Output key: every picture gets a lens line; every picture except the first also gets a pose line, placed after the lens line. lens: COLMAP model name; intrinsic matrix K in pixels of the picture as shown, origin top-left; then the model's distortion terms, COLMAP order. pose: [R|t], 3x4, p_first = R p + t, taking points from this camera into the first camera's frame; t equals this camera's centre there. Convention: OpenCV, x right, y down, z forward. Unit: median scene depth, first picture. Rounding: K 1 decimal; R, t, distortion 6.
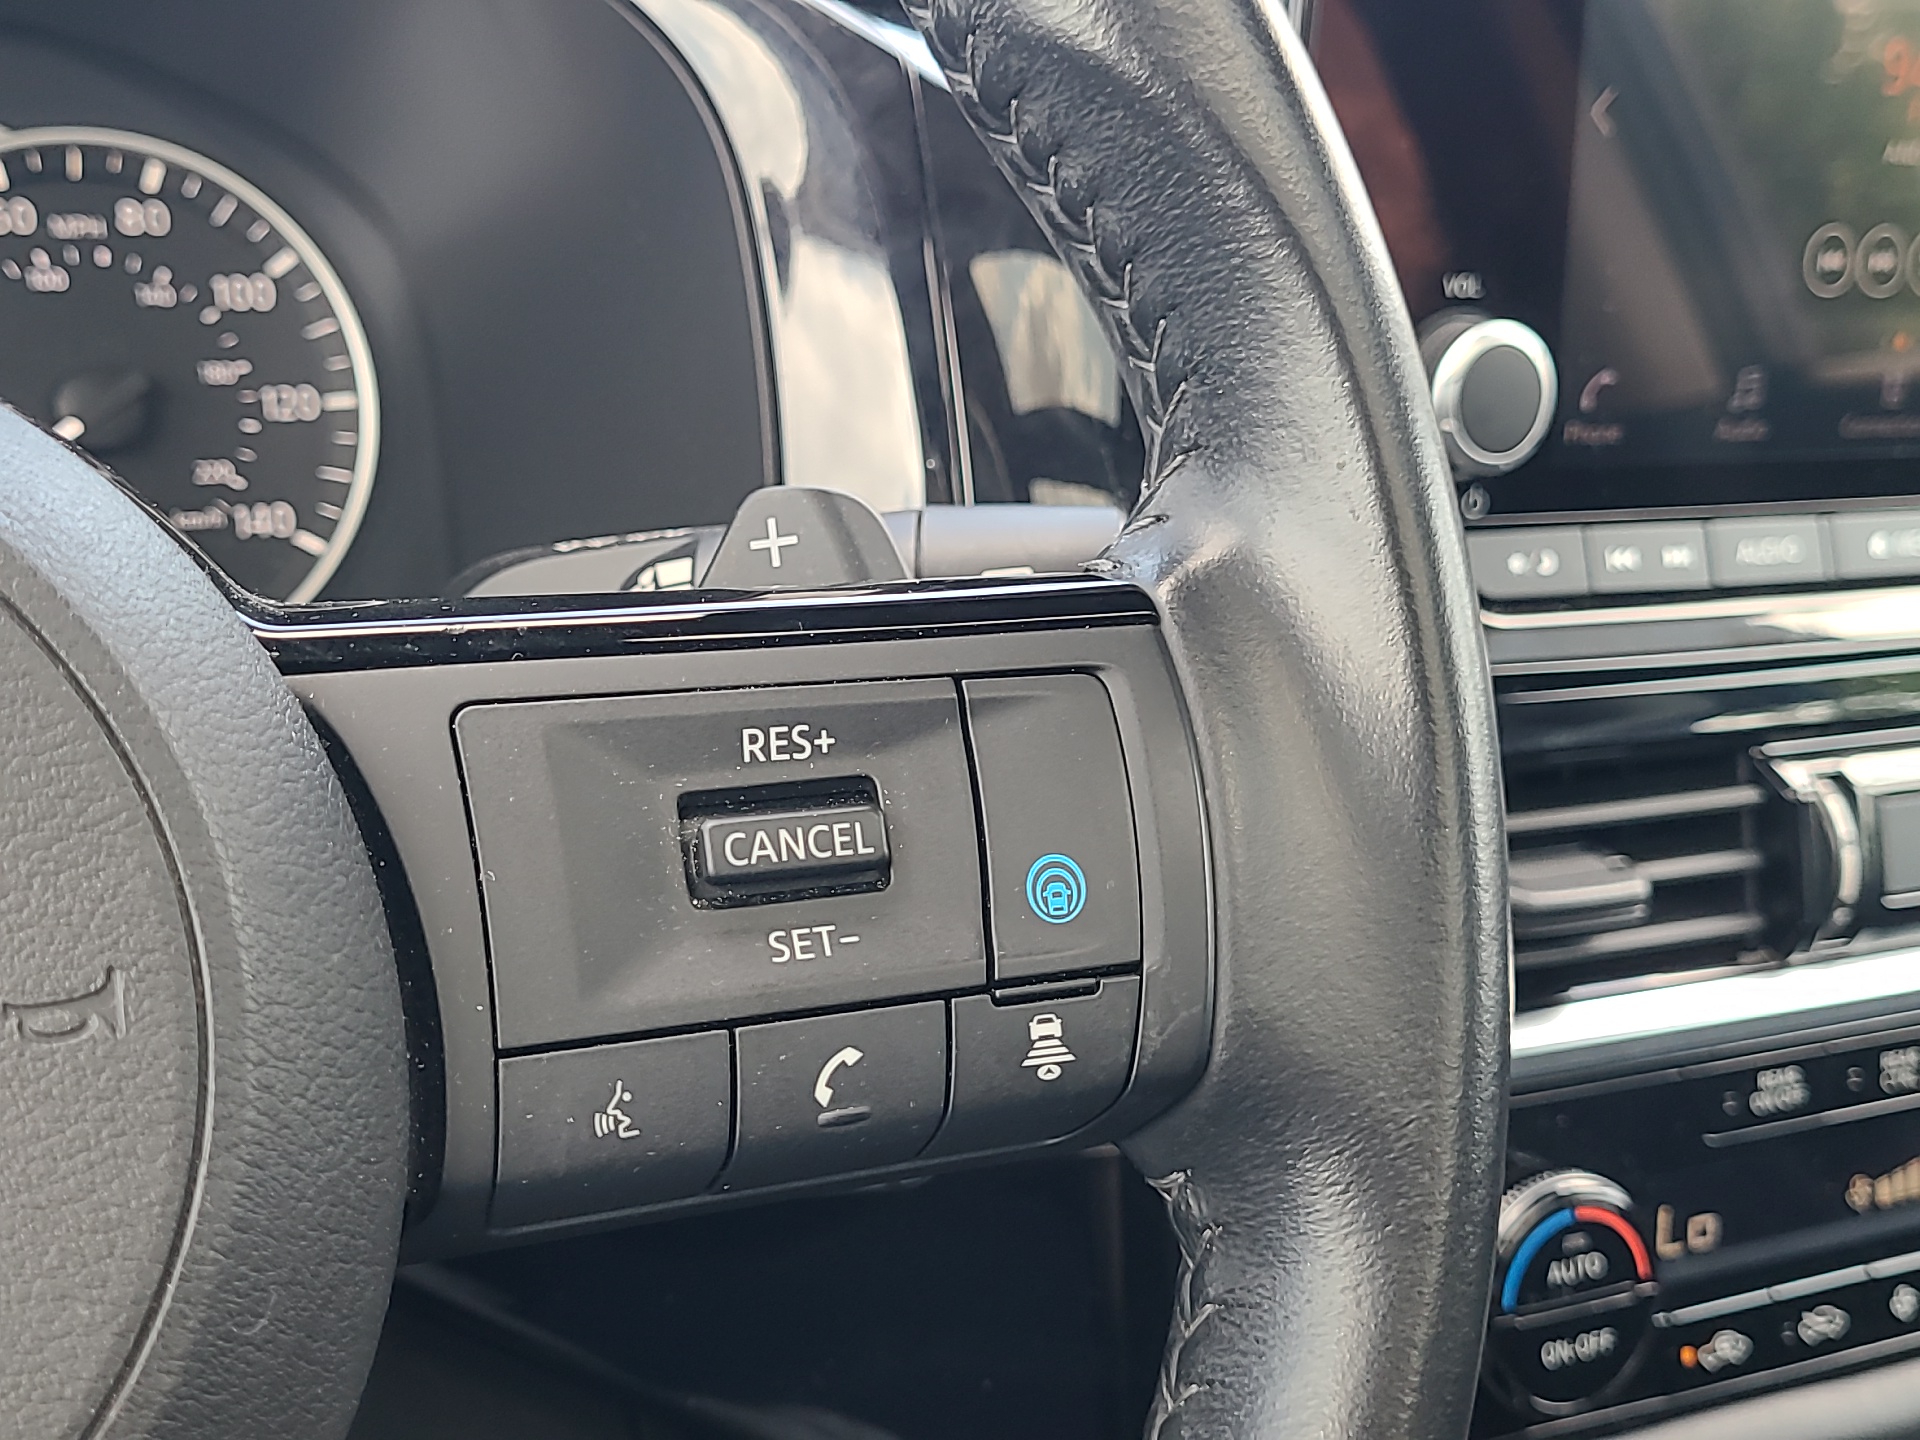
lens RADIAL K [[2545.1, 0, 893.0], [0, 2545.1, 702.9], [0, 0, 1]] dist [0.019219, 0.000000]
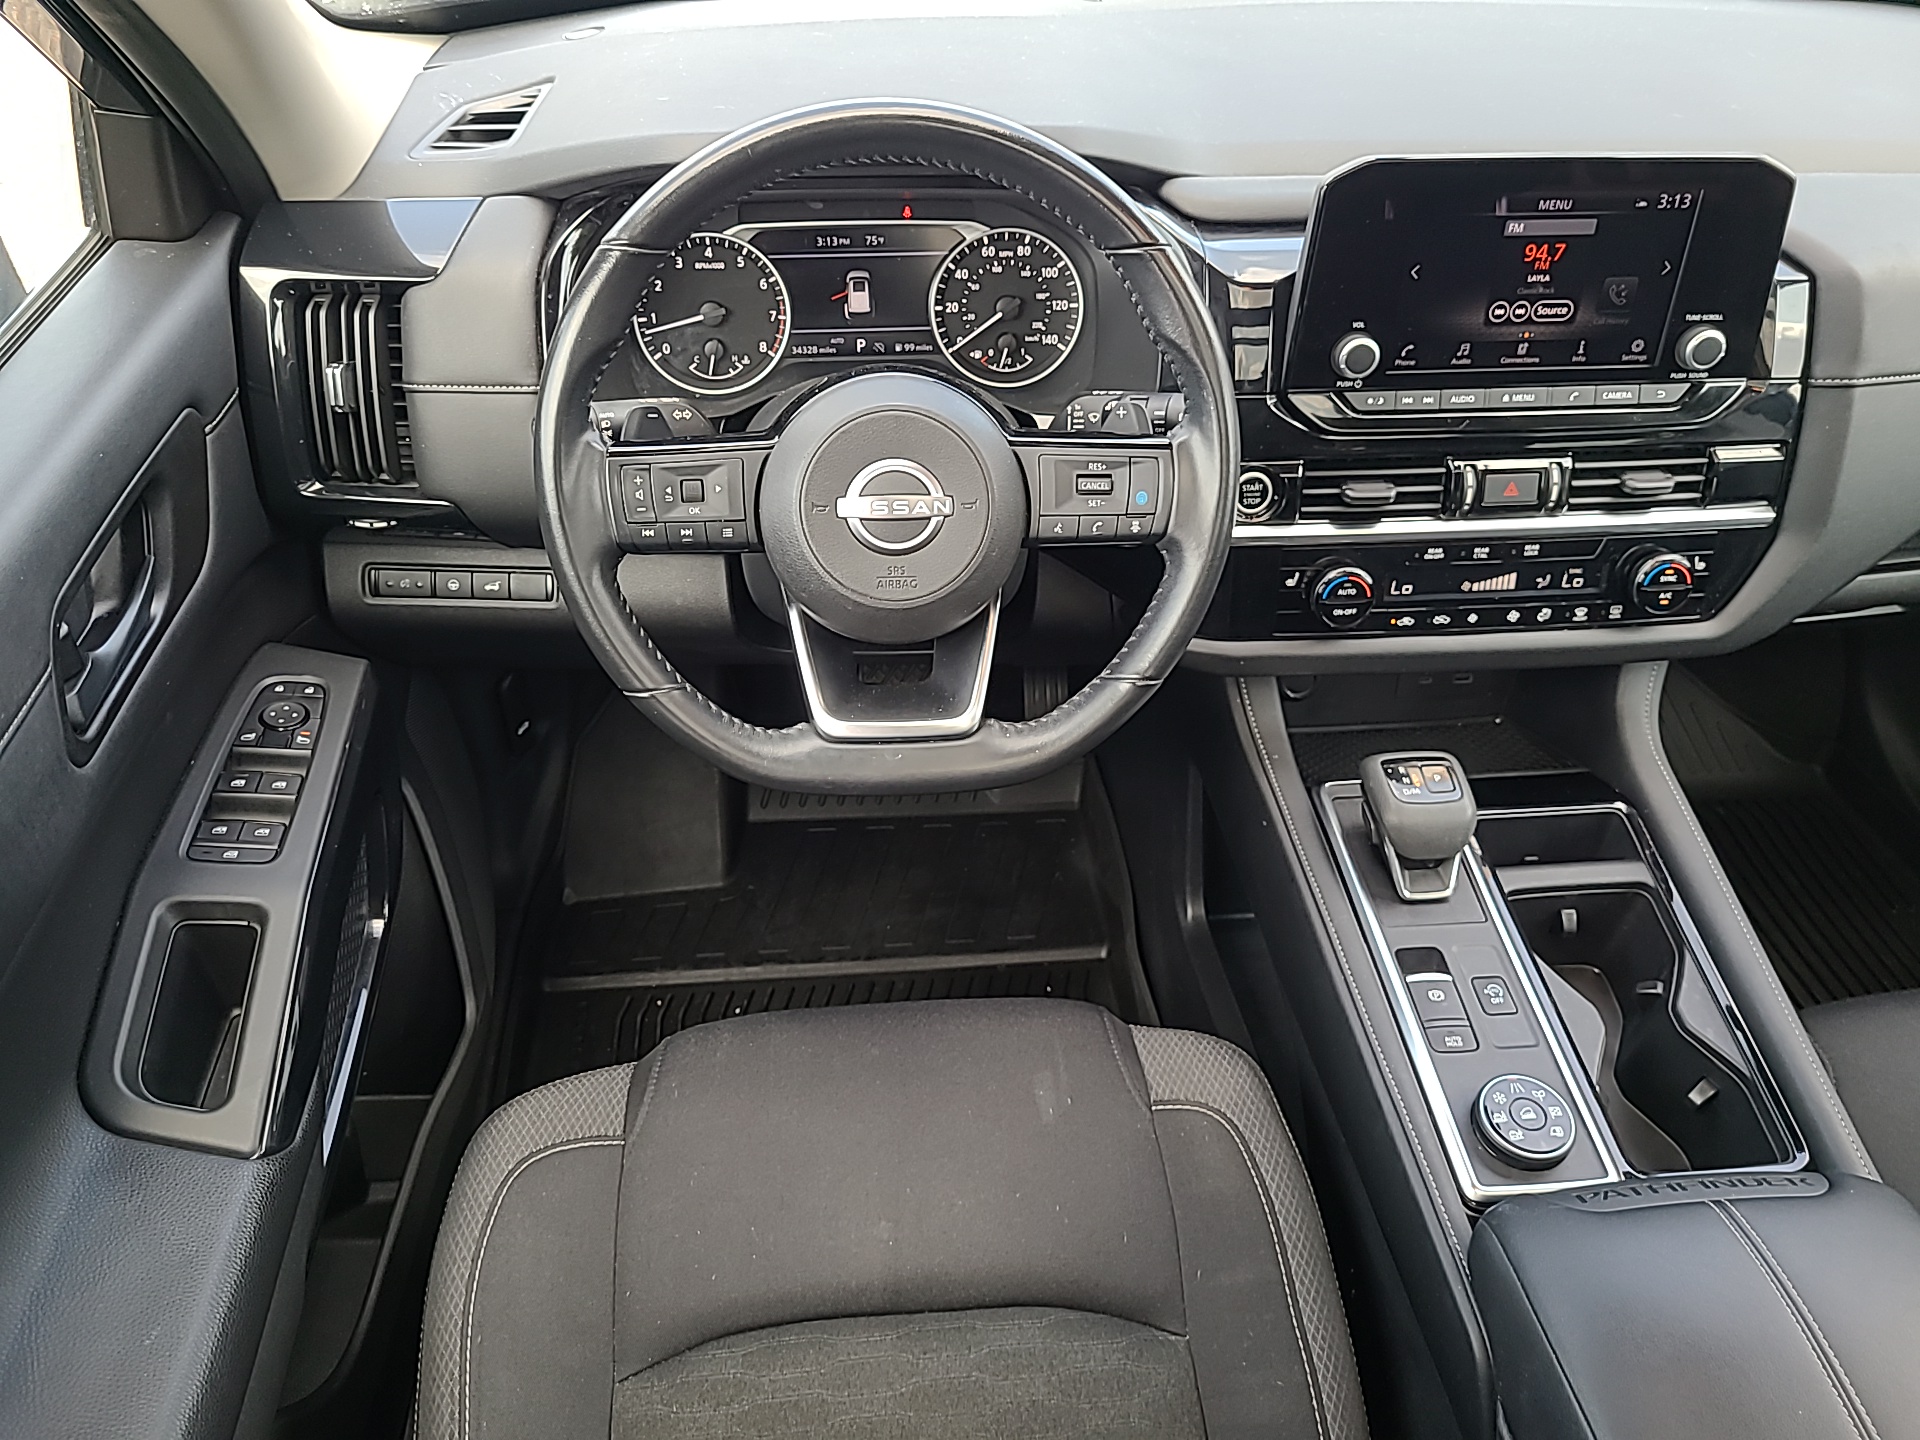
lens RADIAL K [[1459.3, 0, 960.2], [0, 1459.3, 728.0], [0, 0, 1]] dist [0.027583, -0.028134]
pose [[0.931387, 0.177804, -0.317655, 0.412187], [-0.063639, 0.938693, 0.338830, -0.264544], [0.358426, -0.295366, 0.885601, -1.095610]]
